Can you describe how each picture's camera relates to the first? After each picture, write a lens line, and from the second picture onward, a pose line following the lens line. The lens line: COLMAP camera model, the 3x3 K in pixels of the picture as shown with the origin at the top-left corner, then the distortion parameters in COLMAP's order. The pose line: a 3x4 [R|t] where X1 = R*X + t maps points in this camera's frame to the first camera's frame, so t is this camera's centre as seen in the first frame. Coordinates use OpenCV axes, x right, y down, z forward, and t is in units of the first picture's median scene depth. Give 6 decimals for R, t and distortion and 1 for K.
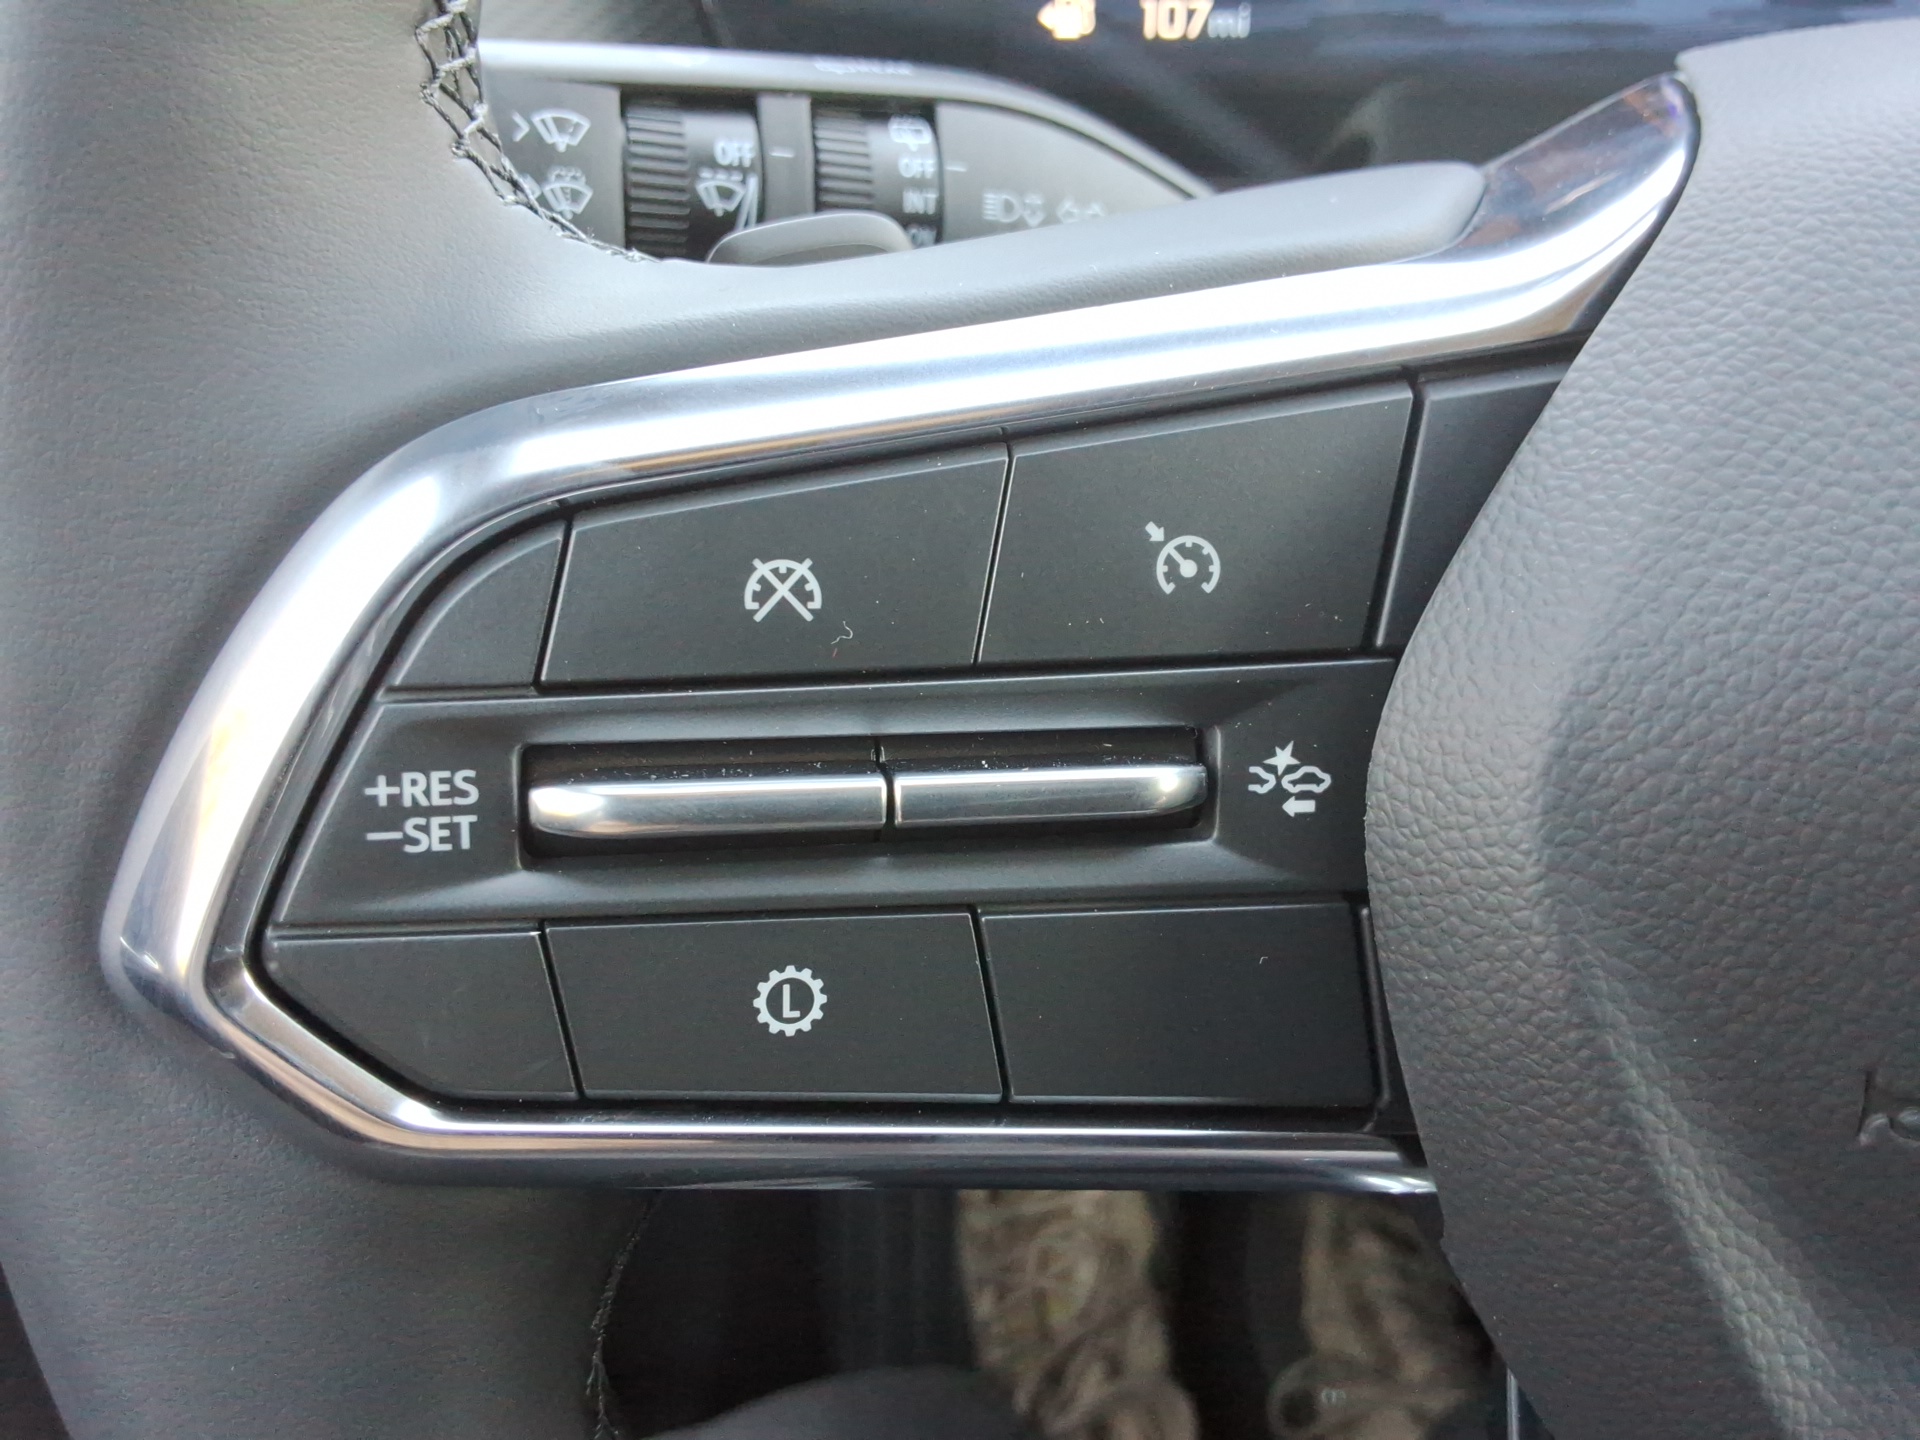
lens RADIAL K [[1532.6, 0, 969.1], [0, 1532.6, 732.2], [0, 0, 1]] dist [0.118498, -0.194611]
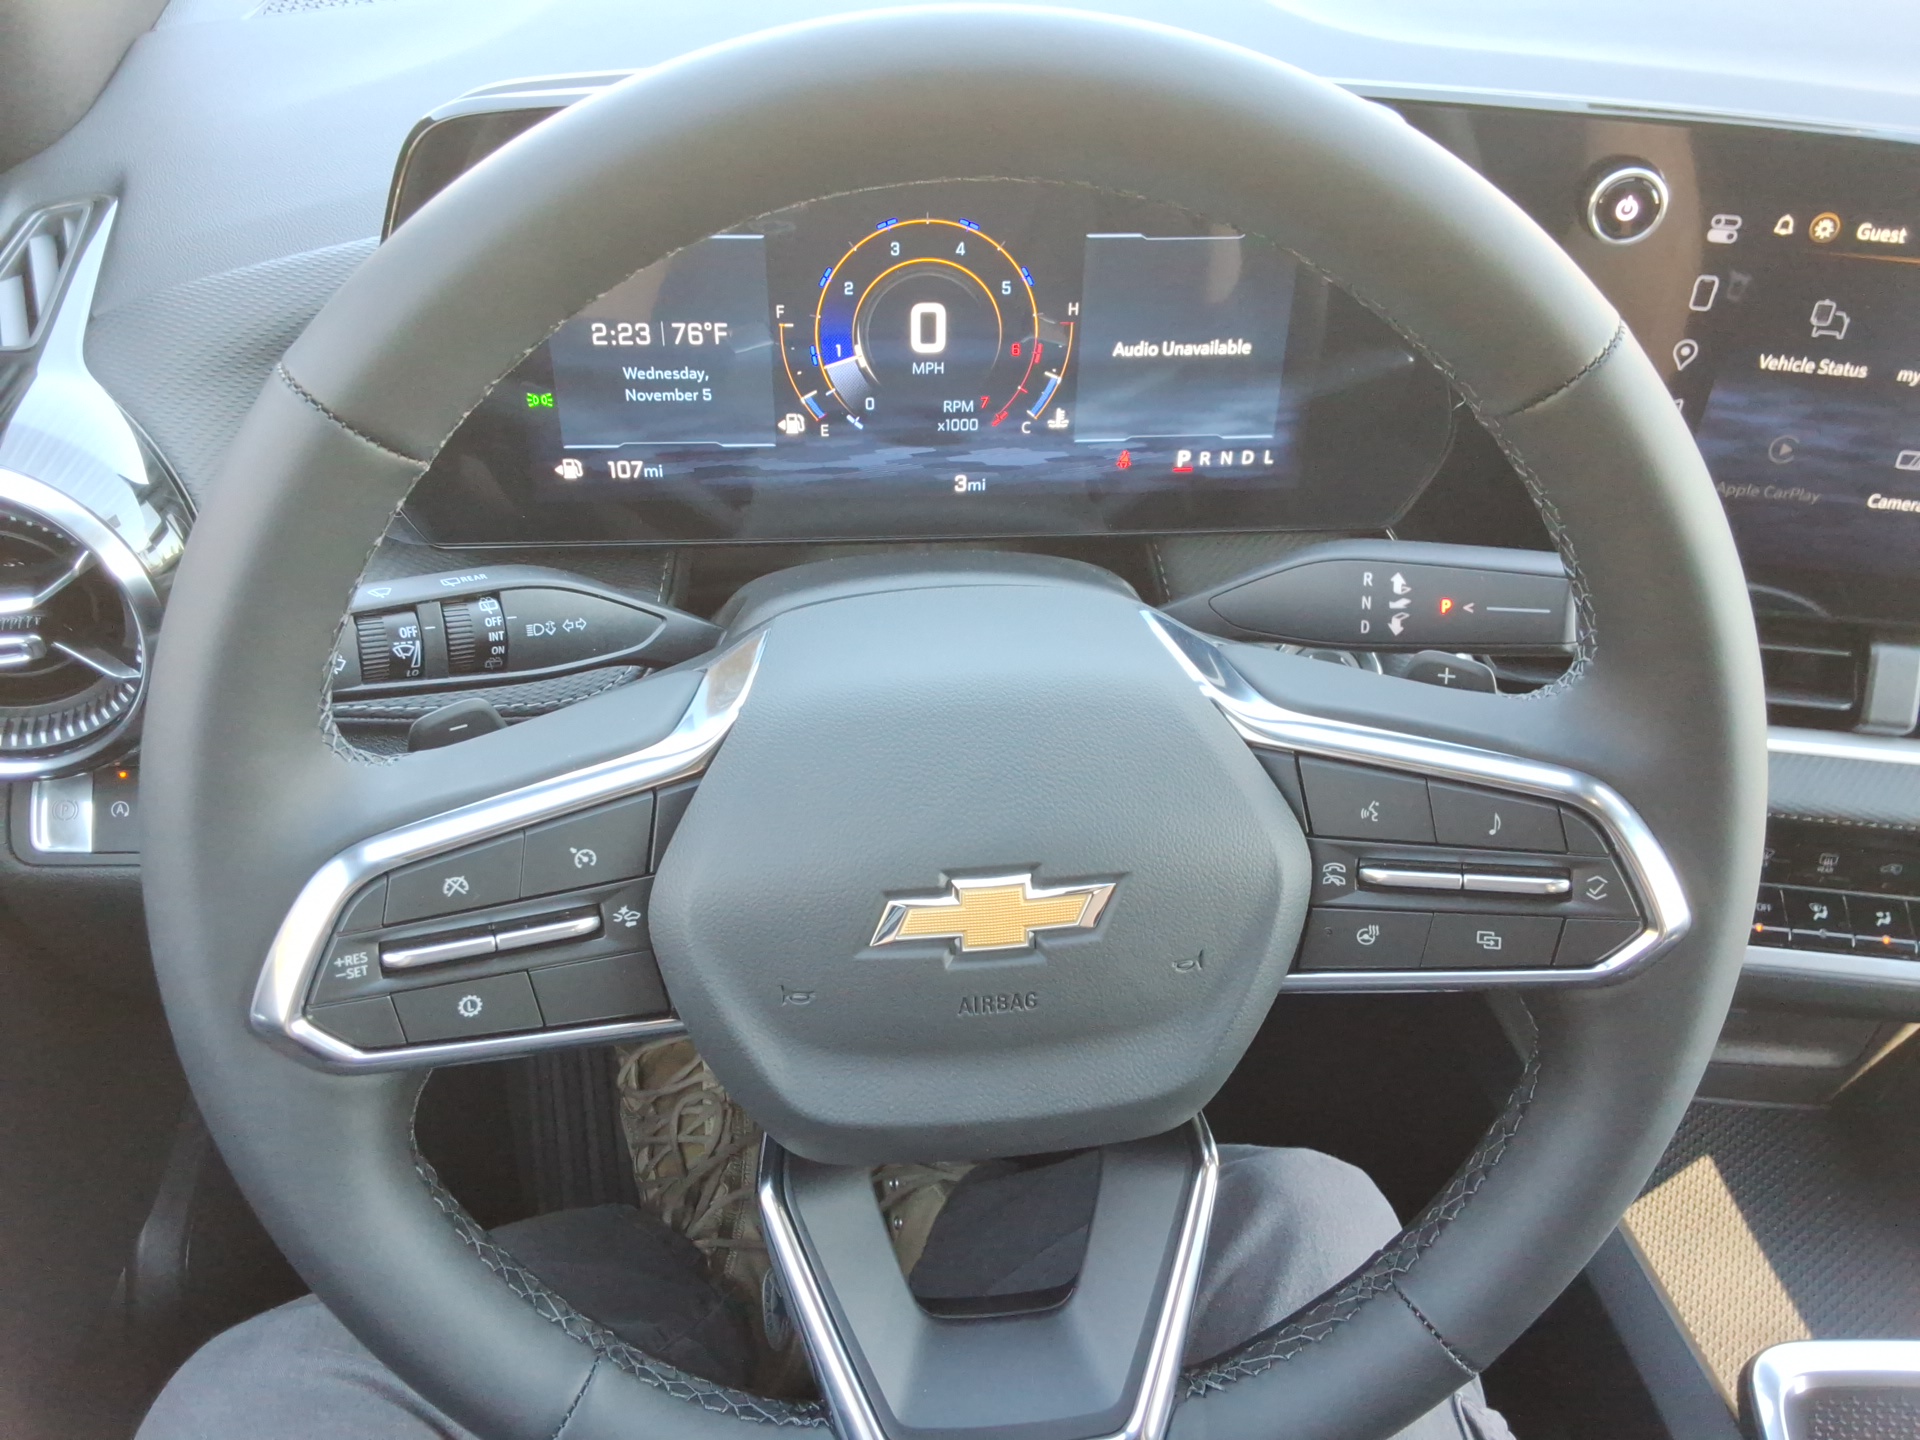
lens RADIAL K [[1532.6, 0, 969.1], [0, 1532.6, 732.2], [0, 0, 1]] dist [0.118498, -0.194611]
pose [[0.974700, -0.091859, 0.203770, 0.284726], [0.078002, 0.994125, 0.075043, -0.541606], [-0.209467, -0.057250, 0.976138, -2.296079]]
